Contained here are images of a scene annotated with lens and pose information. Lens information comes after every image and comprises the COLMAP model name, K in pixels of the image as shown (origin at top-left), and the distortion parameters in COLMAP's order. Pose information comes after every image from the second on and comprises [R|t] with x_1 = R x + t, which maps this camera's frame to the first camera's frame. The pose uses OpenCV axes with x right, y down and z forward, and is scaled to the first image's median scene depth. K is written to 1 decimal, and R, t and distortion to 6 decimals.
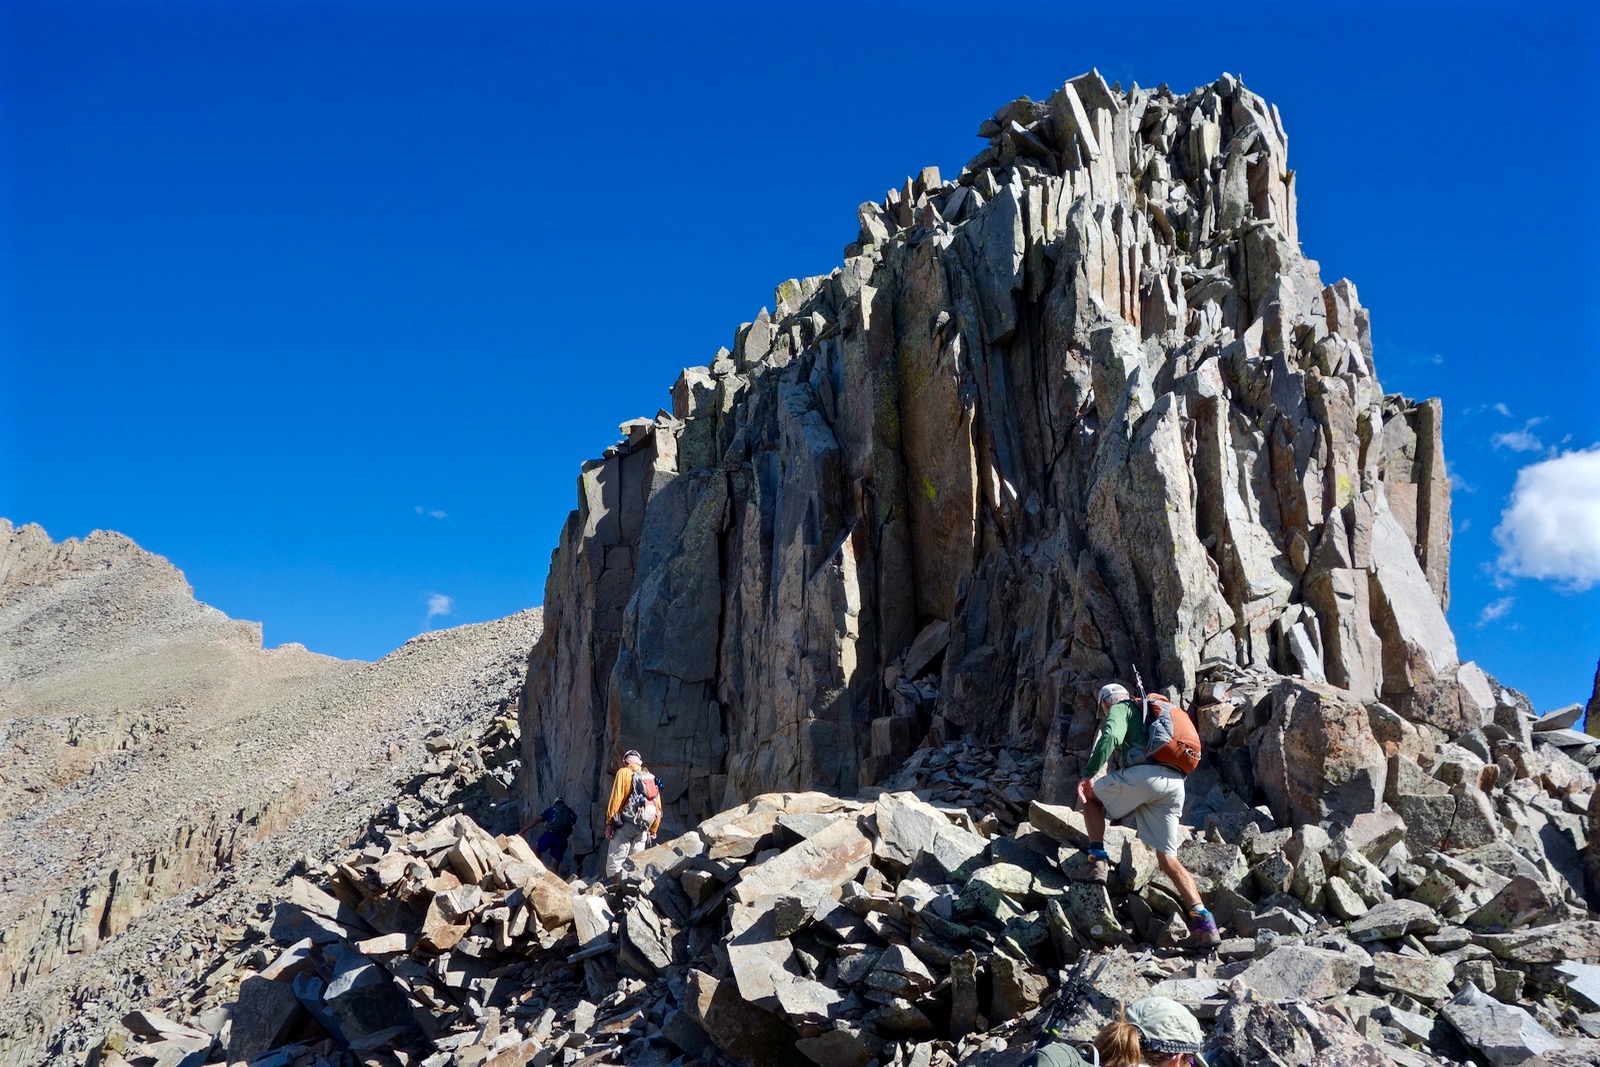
lens RADIAL K [[1264.2, 0, 800.3], [0, 1264.2, 534.3], [0, 0, 1]] dist [0.000314, 0.001136]
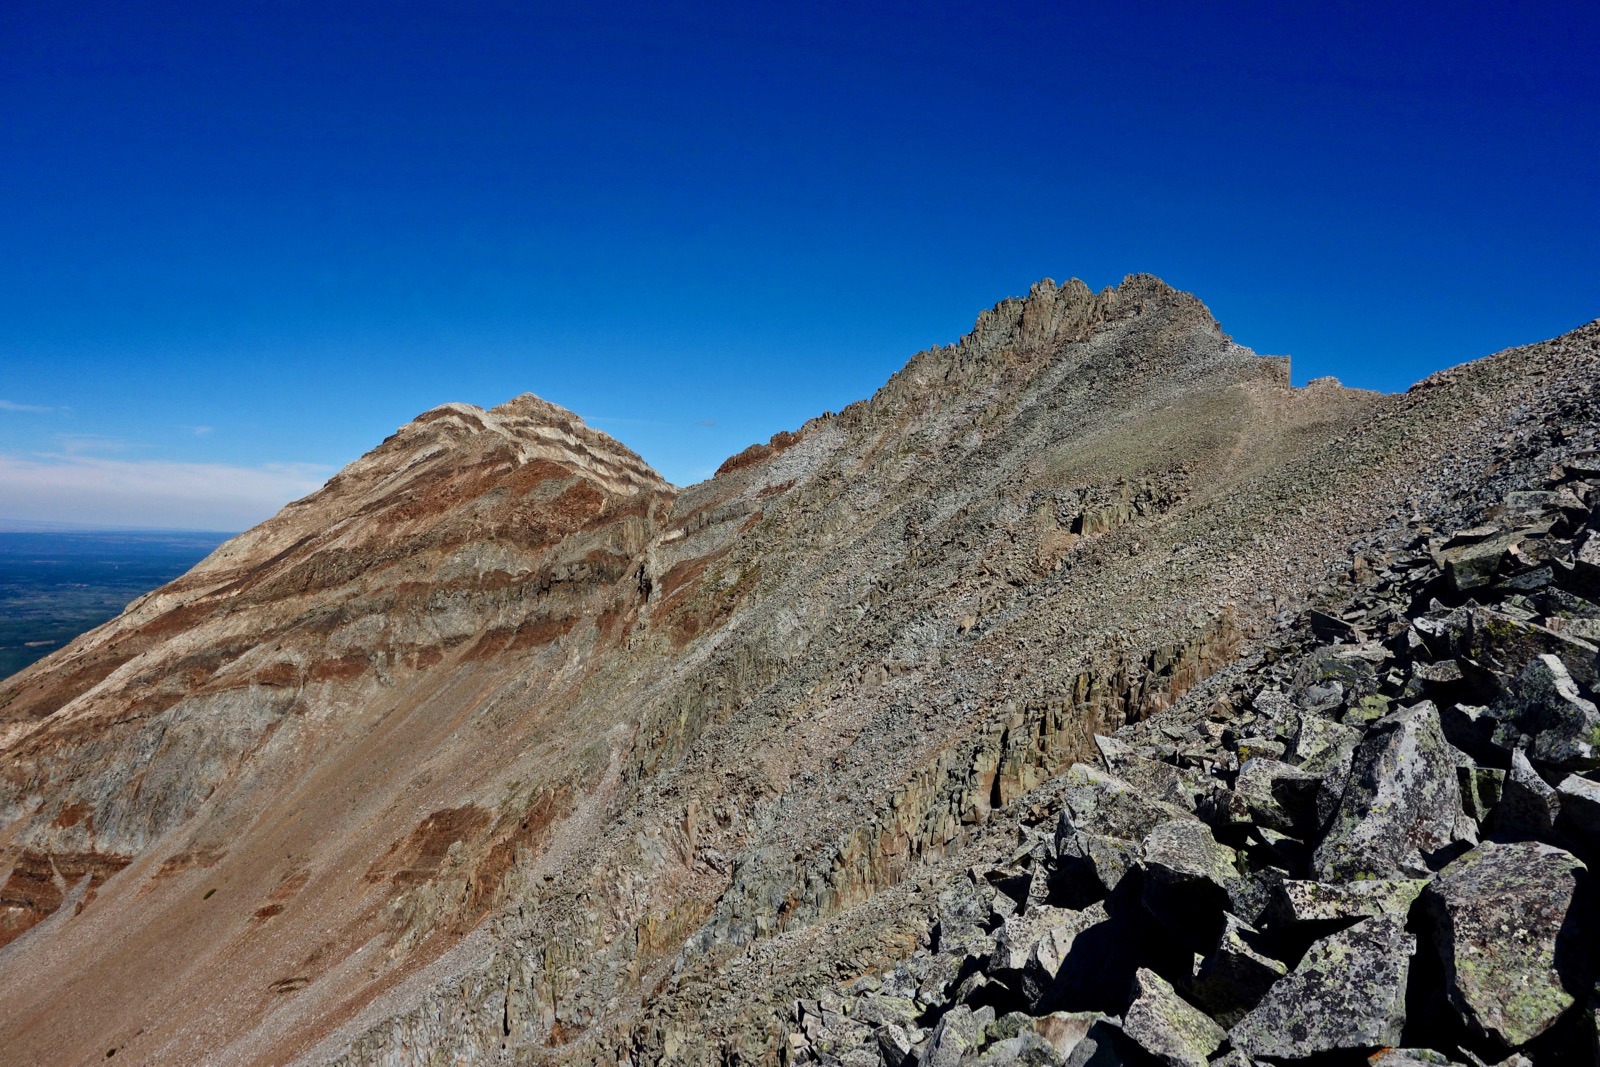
lens RADIAL K [[1264.2, 0, 800.3], [0, 1264.2, 532.4], [0, 0, 1]] dist [0.000314, 0.001136]
pose [[0.663573, -0.009161, -0.748056, -0.006752], [0.183285, 0.971442, 0.150688, -0.008235], [0.725312, -0.237099, 0.646302, 0.337916]]
